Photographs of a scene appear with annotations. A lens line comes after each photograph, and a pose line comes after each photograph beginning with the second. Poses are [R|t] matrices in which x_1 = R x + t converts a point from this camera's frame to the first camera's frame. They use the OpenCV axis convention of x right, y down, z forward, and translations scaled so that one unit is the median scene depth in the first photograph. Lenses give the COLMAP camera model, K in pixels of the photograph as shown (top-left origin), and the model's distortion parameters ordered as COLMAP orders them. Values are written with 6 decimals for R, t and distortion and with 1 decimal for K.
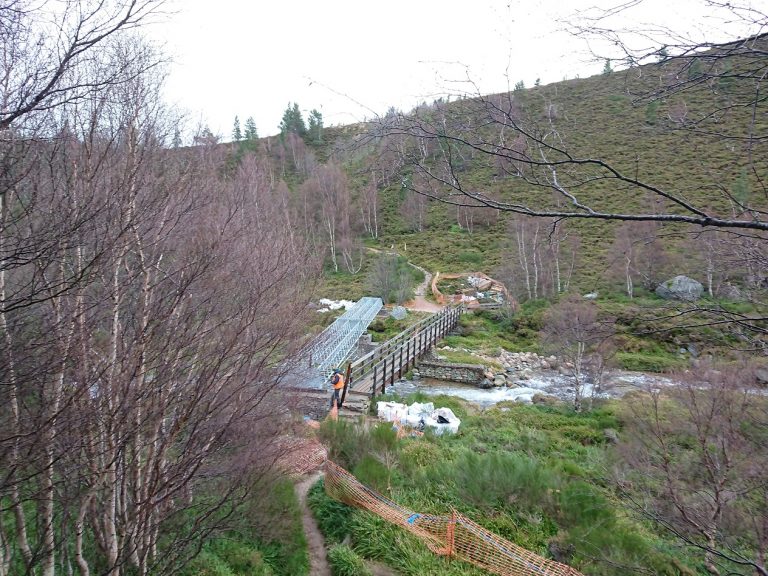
lens RADIAL K [[551.2, 0, 384.0], [0, 551.2, 288.0], [0, 0, 1]] dist [0.181716, -0.283887]
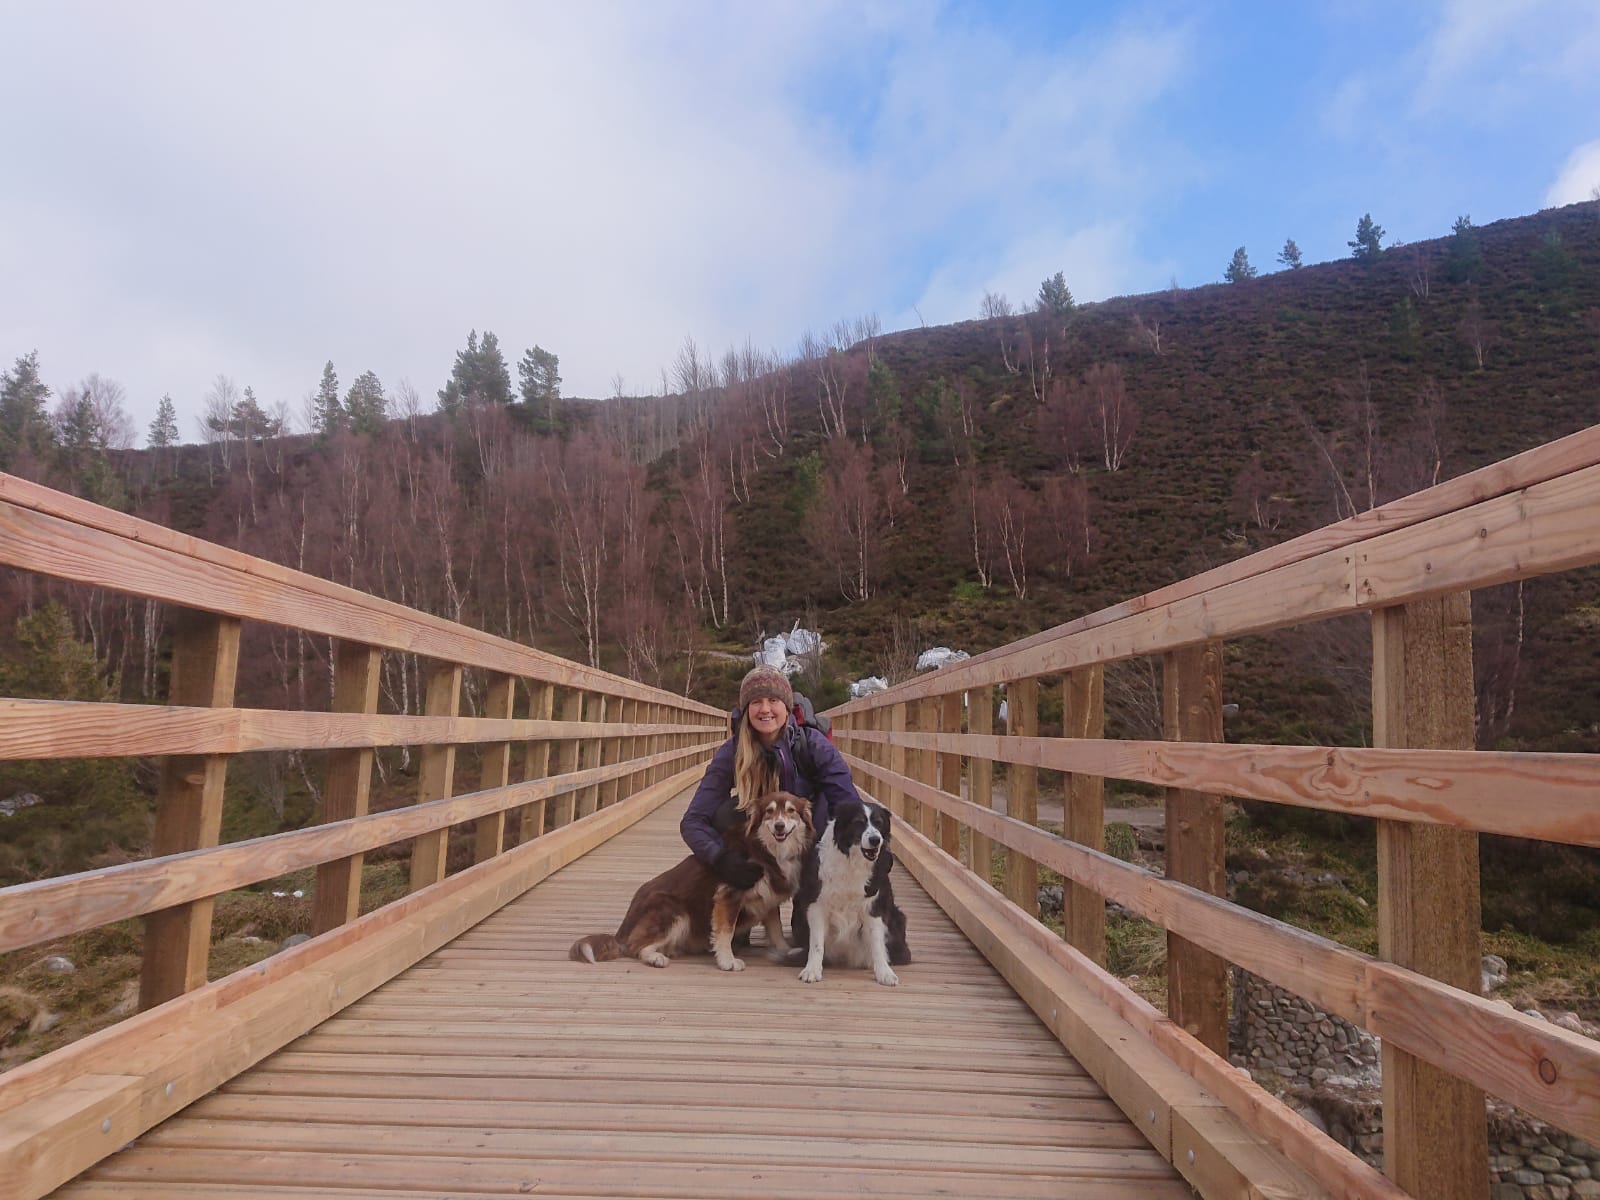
lens RADIAL K [[1148.2, 0, 800.0], [0, 1148.2, 600.0], [0, 0, 1]] dist [0.181716, -0.283887]
pose [[0.994054, -0.003915, 0.108815, -0.029730], [0.025790, 0.979383, -0.200357, 0.022872], [-0.105787, 0.201972, 0.973661, 0.214296]]
